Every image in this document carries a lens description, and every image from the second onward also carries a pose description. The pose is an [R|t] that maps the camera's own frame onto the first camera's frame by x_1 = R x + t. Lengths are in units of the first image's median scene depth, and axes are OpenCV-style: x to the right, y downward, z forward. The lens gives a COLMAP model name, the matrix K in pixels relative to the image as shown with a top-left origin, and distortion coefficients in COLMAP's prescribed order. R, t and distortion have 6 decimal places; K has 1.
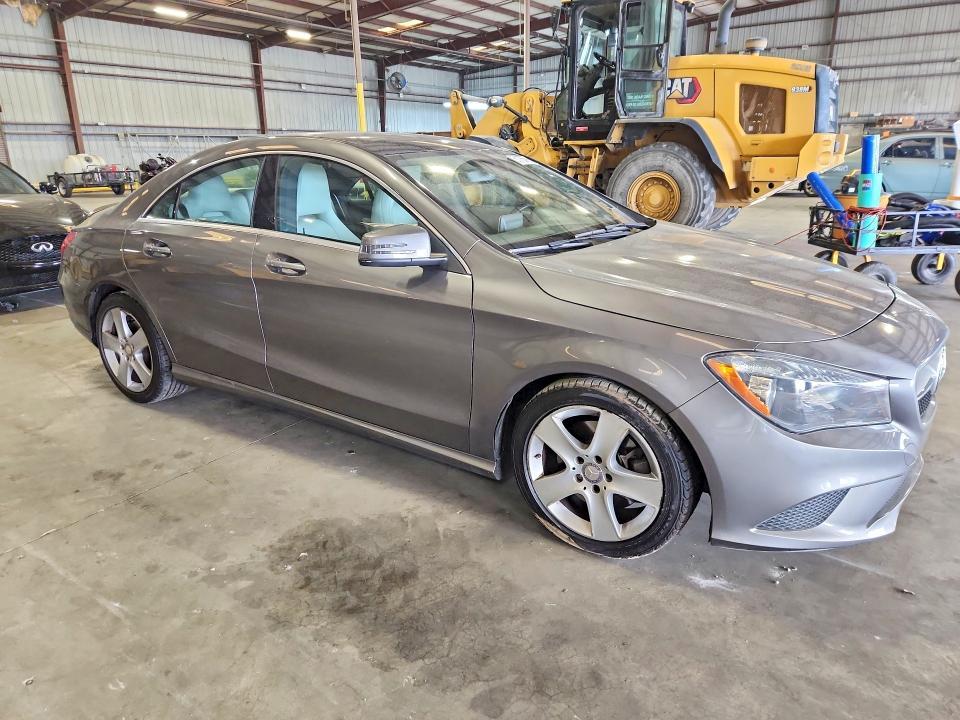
lens RADIAL K [[666.6, 0, 476.4], [0, 666.6, 357.4], [0, 0, 1]] dist [0.040081, -0.009637]
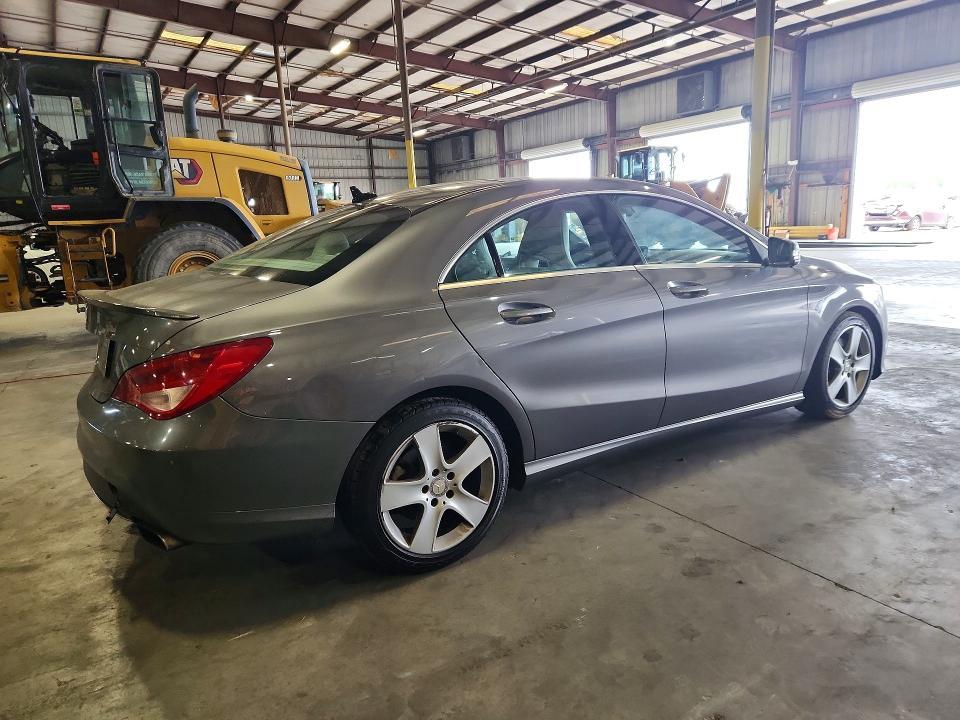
lens RADIAL K [[666.6, 0, 477.2], [0, 666.6, 362.5], [0, 0, 1]] dist [0.040081, -0.009637]
pose [[0.363353, -0.193103, 0.911420, -0.531095], [0.312501, 0.946870, 0.076030, -0.082397], [-0.877677, 0.257194, 0.404393, 0.333258]]
